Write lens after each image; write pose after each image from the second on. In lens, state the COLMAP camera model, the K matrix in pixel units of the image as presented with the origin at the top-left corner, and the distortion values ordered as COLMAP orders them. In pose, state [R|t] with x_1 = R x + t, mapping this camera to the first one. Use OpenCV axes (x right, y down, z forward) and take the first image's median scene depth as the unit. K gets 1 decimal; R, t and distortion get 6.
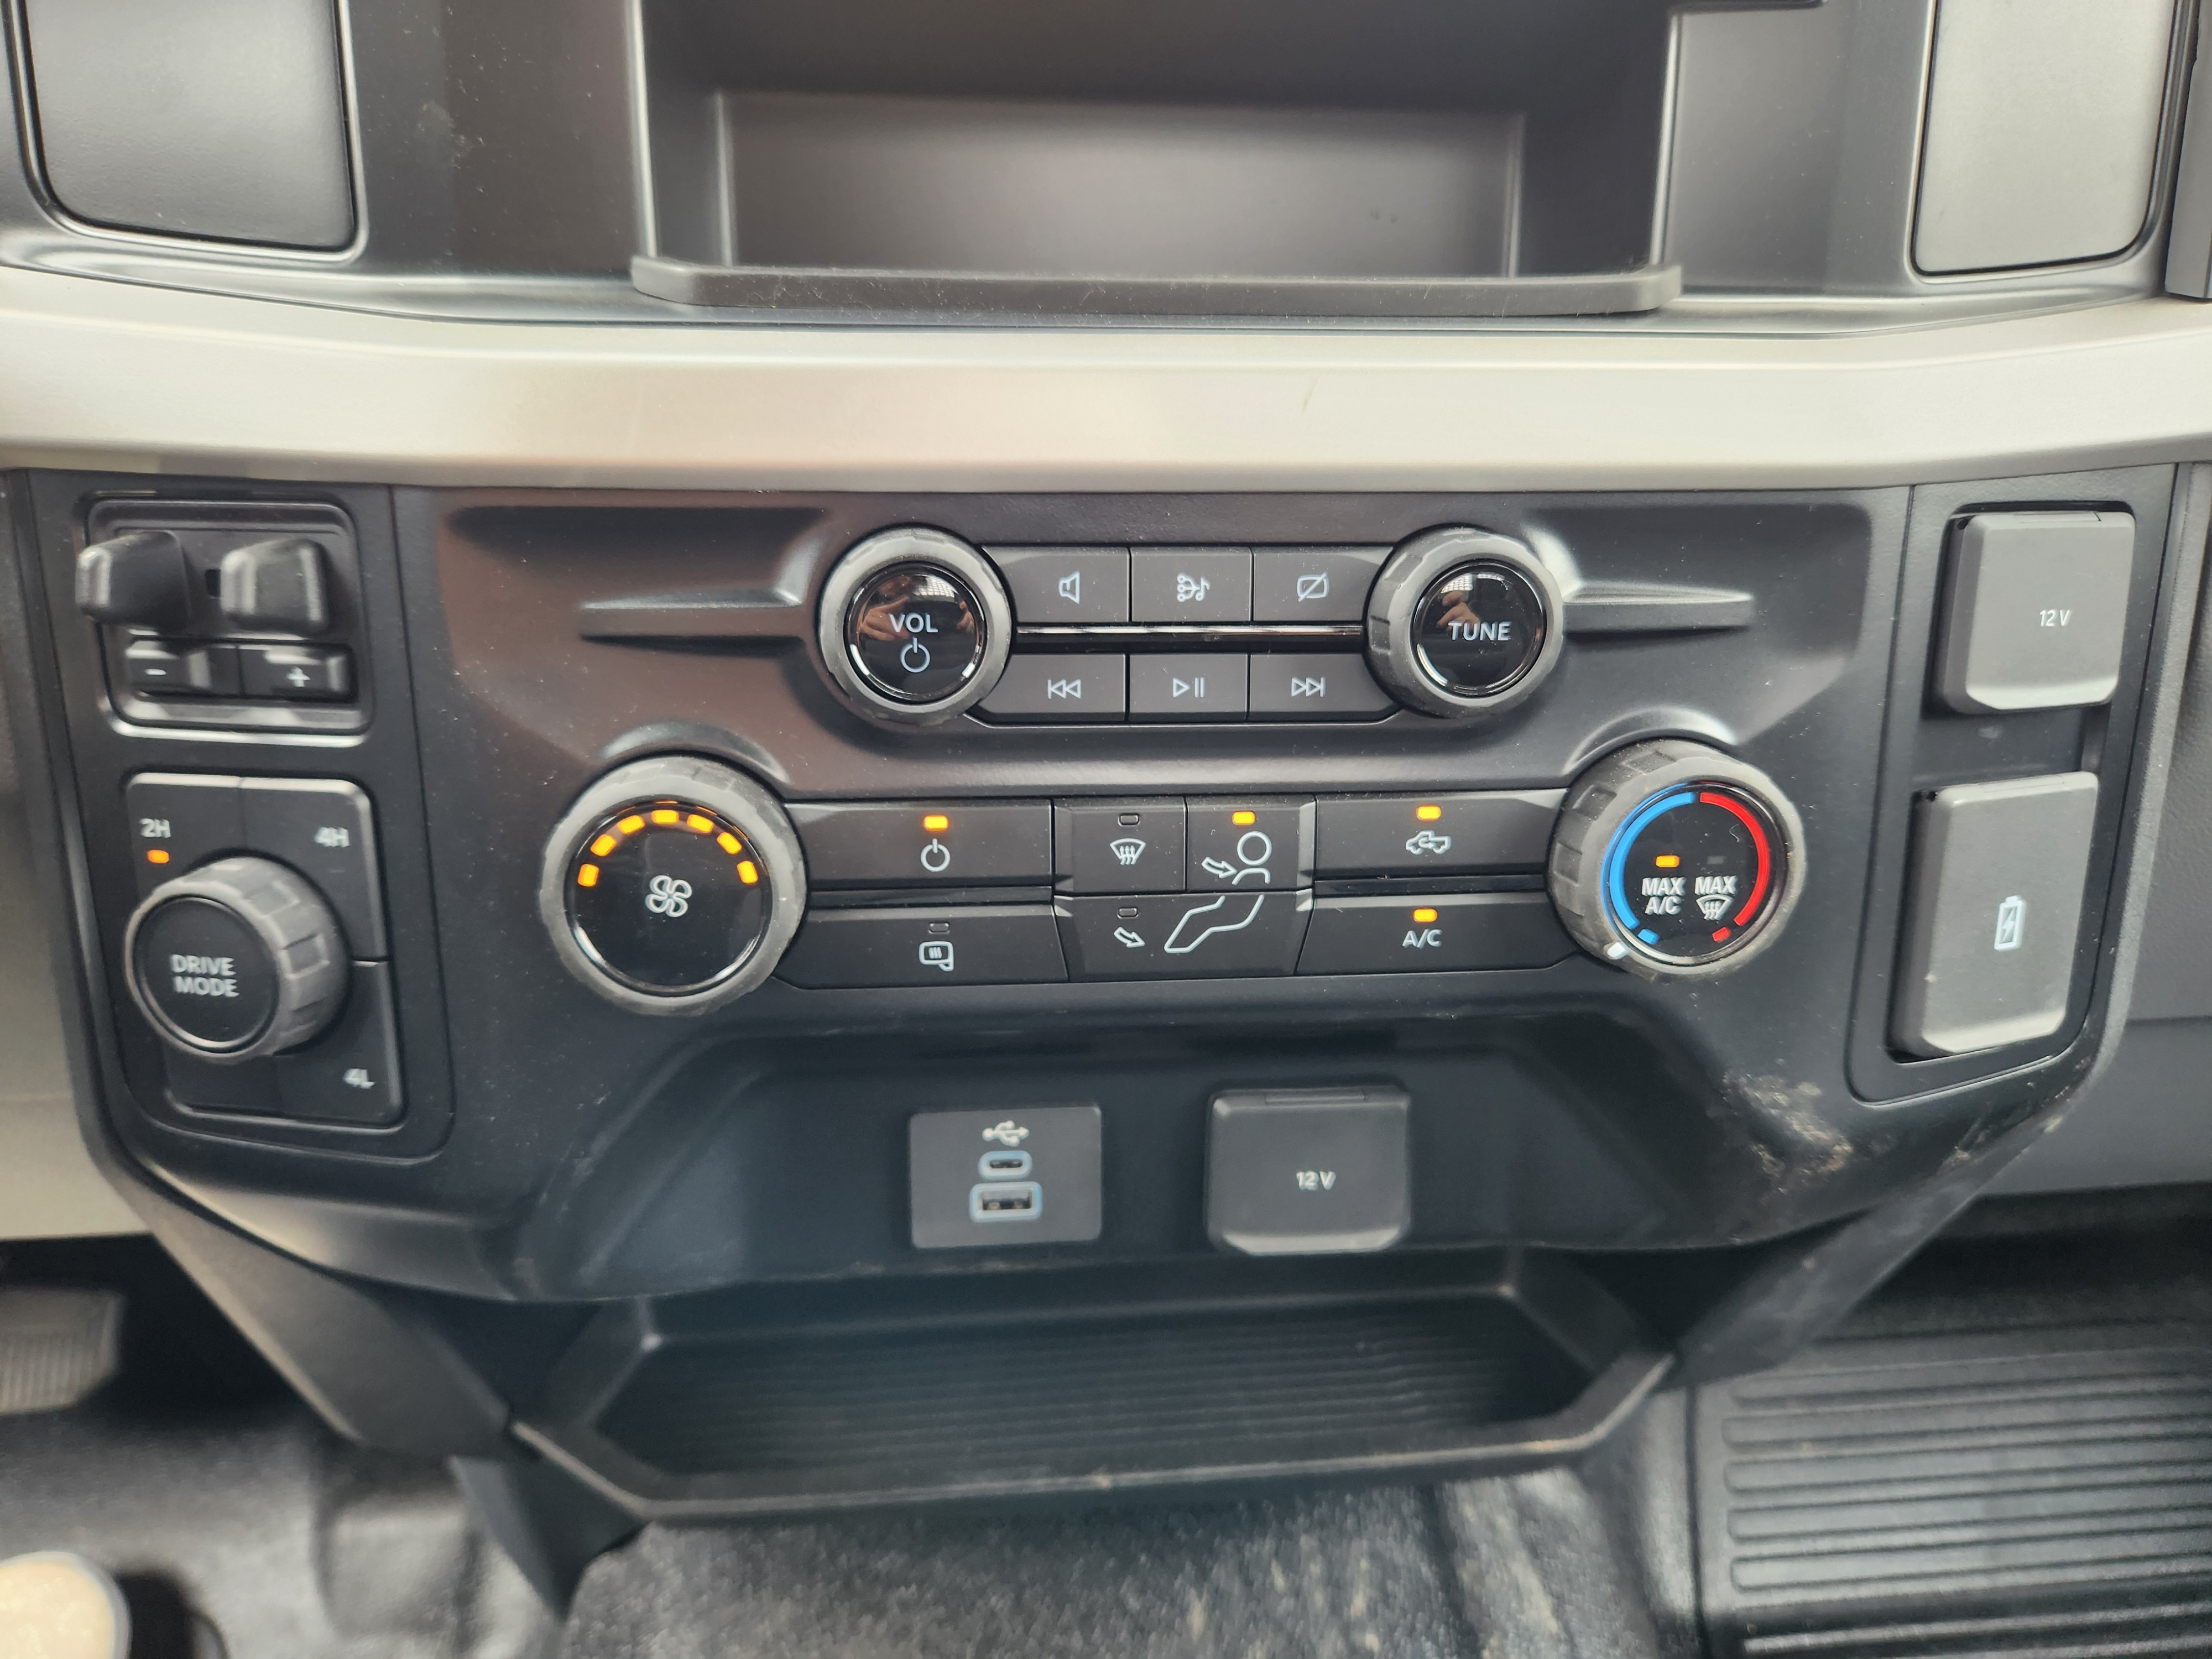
lens RADIAL K [[1498.0, 0, 1095.5], [0, 1498.0, 842.3], [0, 0, 1]] dist [0.013532, -0.005906]
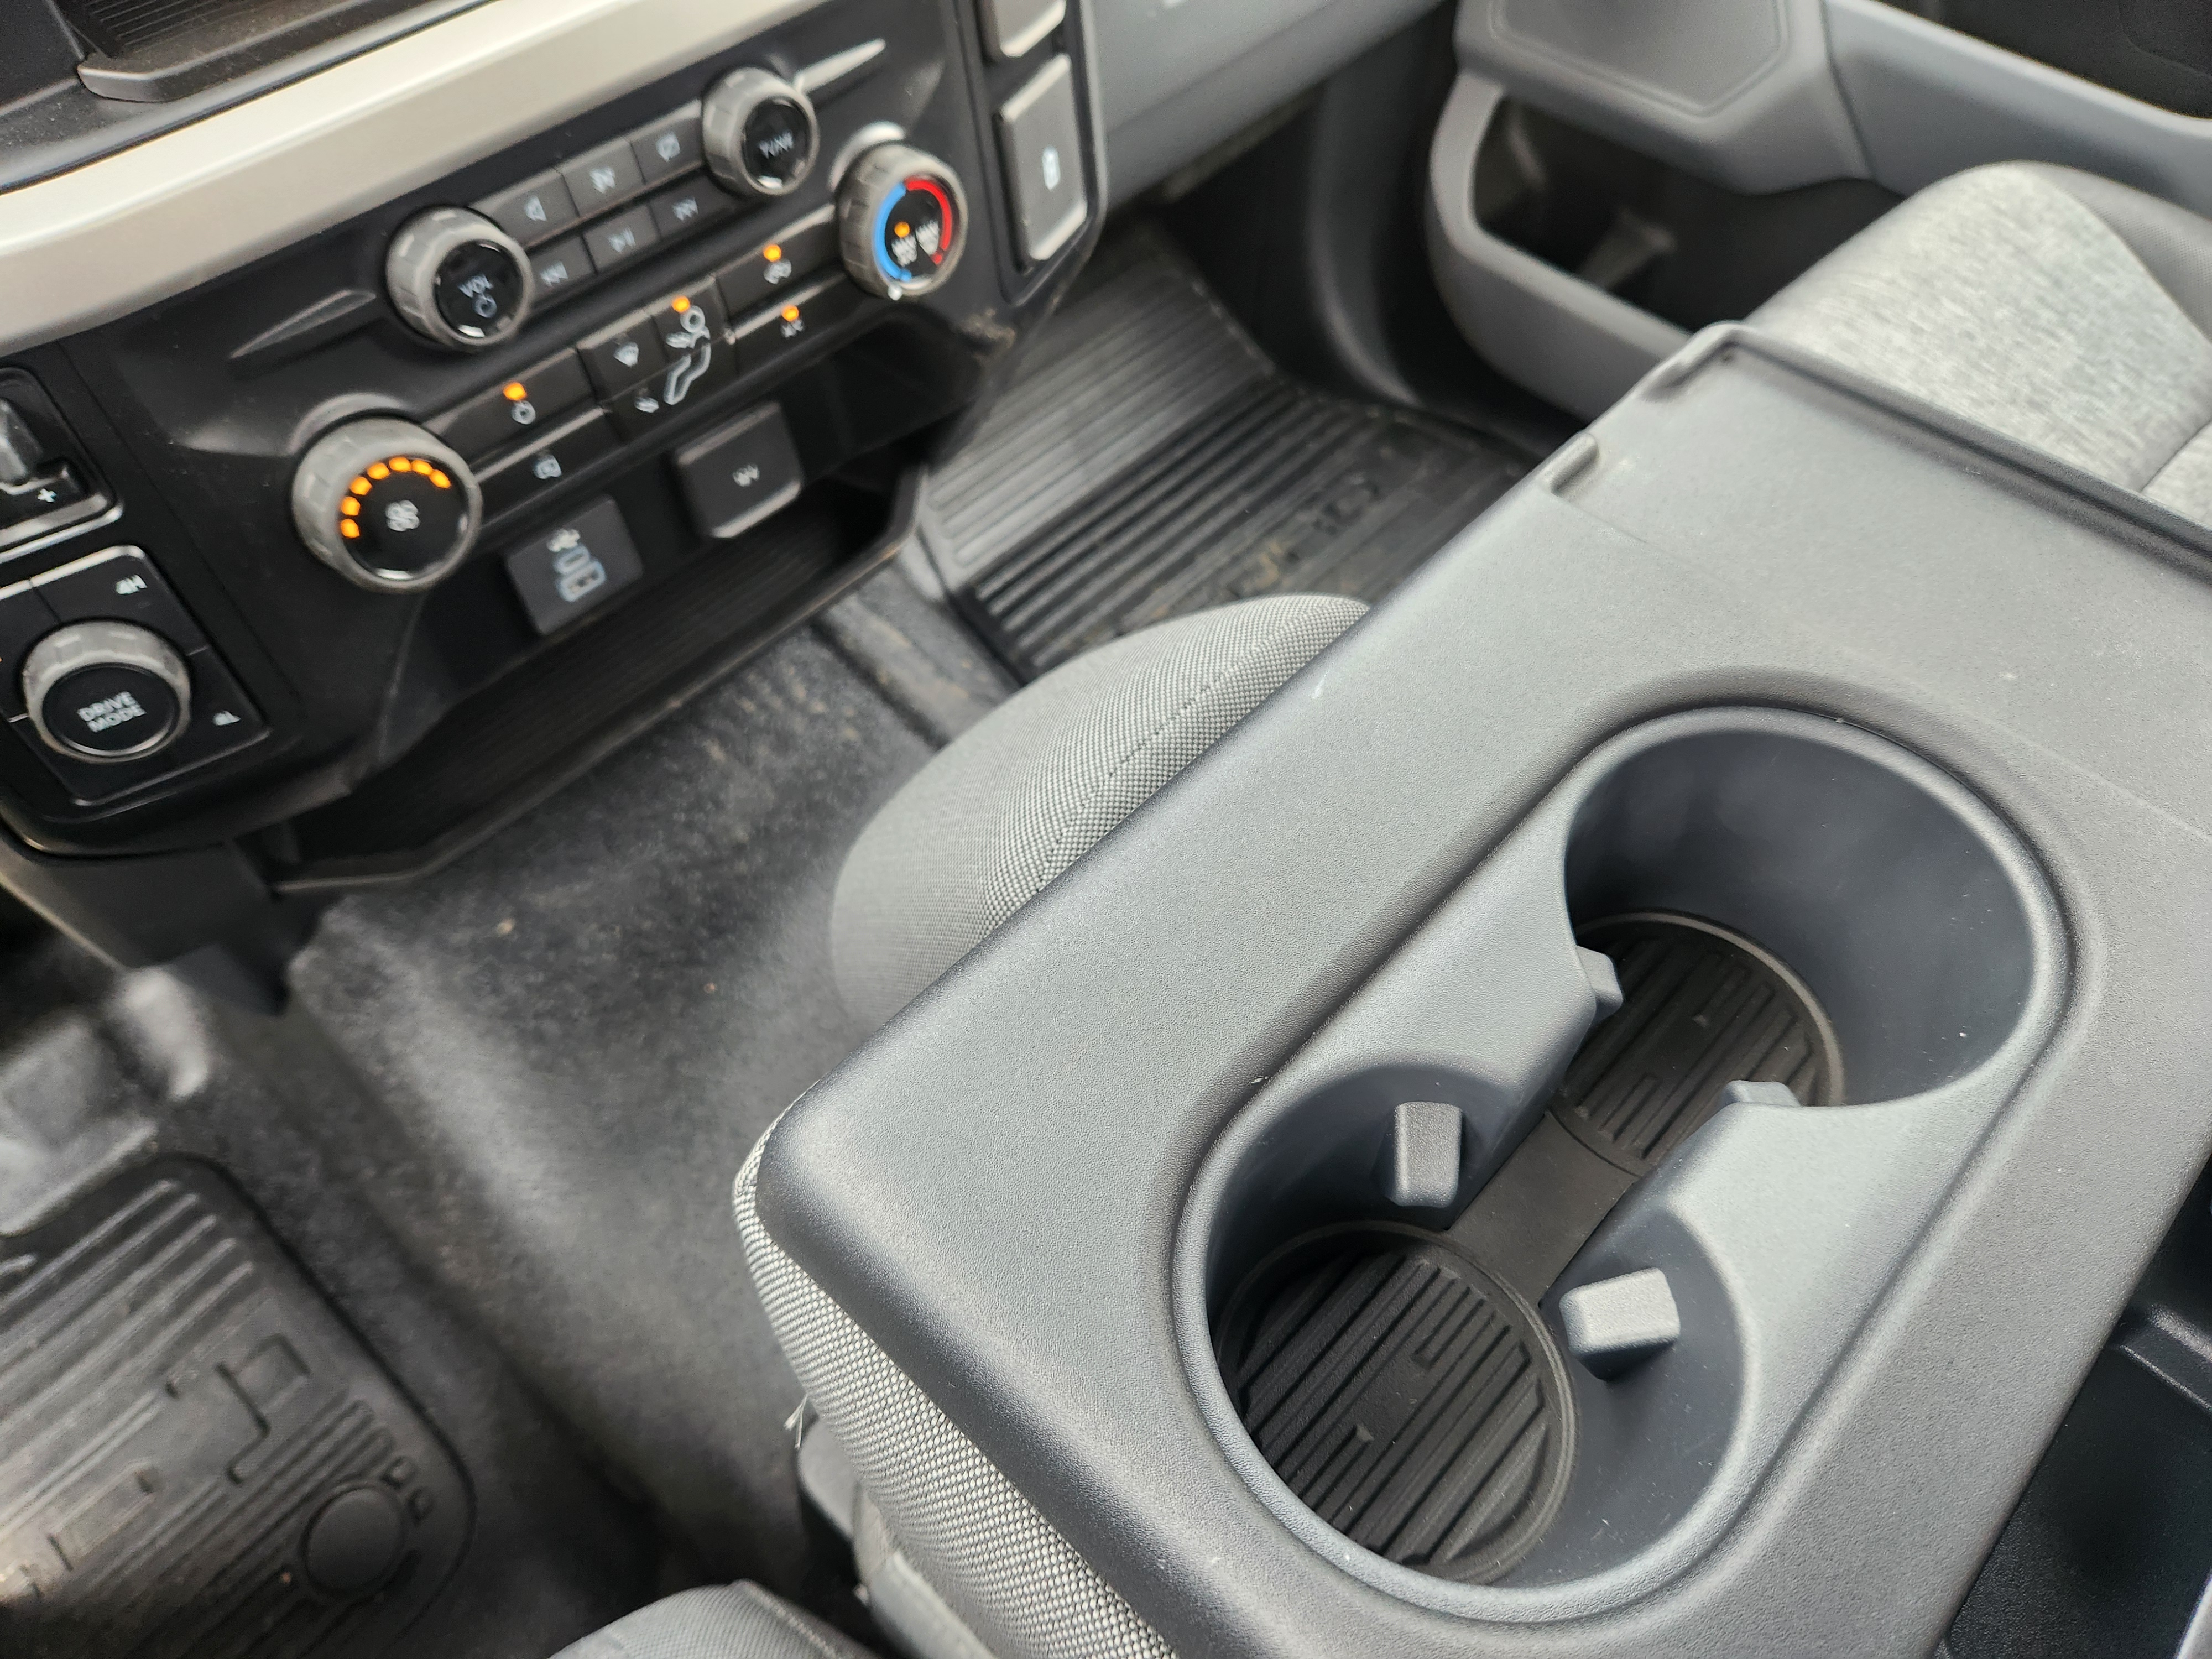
lens RADIAL K [[1498.0, 0, 1108.8], [0, 1498.0, 832.7], [0, 0, 1]] dist [0.013532, -0.005906]
pose [[0.750908, -0.537340, 0.383931, -0.470870], [0.234753, 0.760568, 0.605332, -0.446400], [-0.617275, -0.364420, 0.697259, -0.594792]]
